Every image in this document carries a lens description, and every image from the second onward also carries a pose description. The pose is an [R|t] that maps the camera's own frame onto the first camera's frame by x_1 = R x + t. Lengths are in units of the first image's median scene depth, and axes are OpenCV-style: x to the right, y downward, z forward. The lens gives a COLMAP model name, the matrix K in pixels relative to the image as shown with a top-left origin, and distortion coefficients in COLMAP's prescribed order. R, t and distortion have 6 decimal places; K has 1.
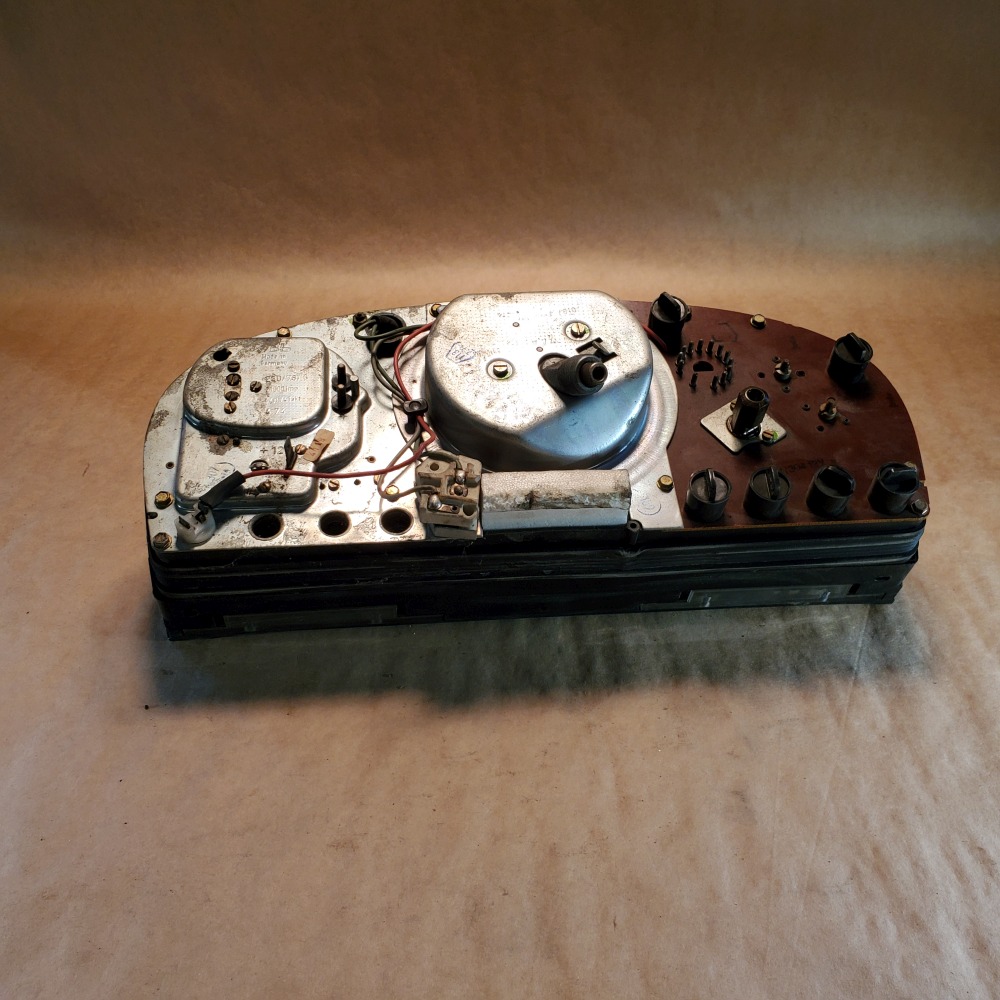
lens RADIAL K [[1090.8, 0, 514.8], [0, 1090.8, 501.9], [0, 0, 1]] dist [-0.024745, 0.039630]
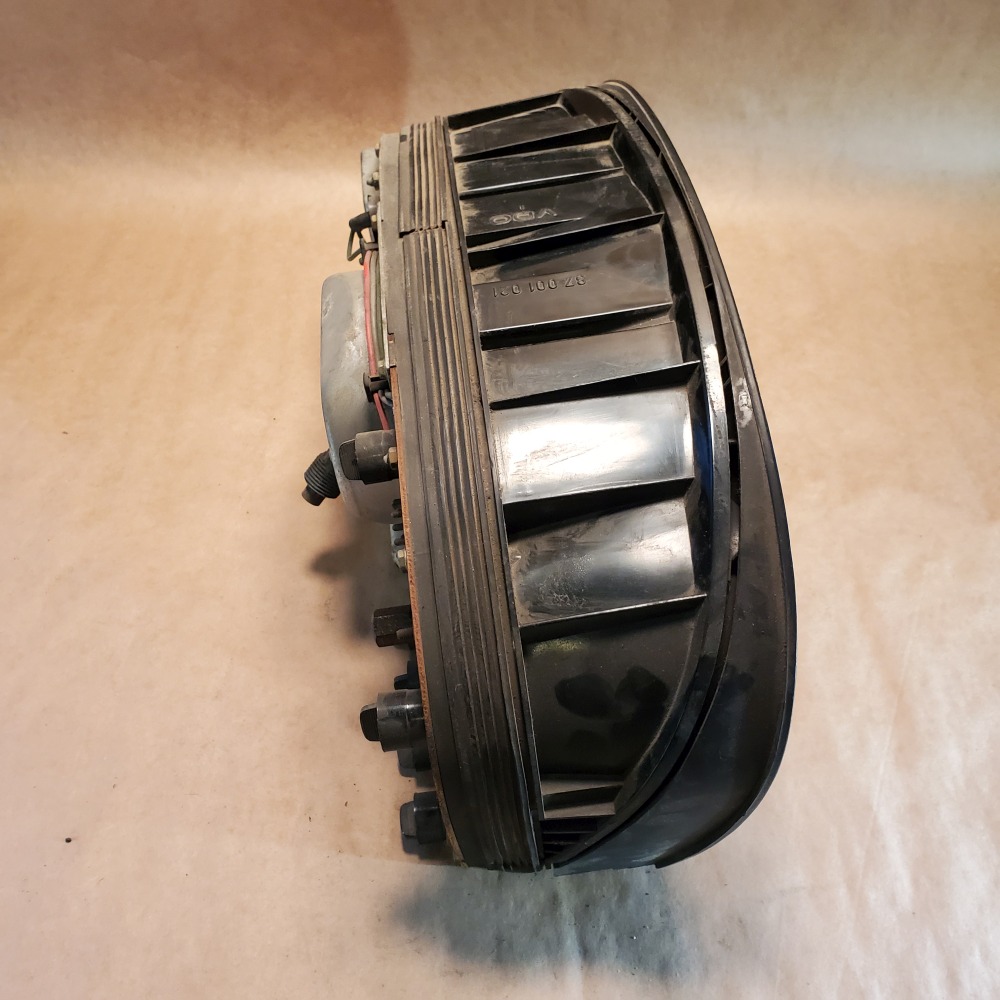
lens RADIAL K [[1087.5, 0, 500.0], [0, 1087.5, 500.0], [0, 0, 1]] dist [-0.108054, 0.192592]
pose [[0.999282, 0.033645, 0.017399, 0.001895], [-0.036704, 0.973559, 0.225469, -0.197781], [-0.009353, -0.225946, 0.974095, 0.197116]]
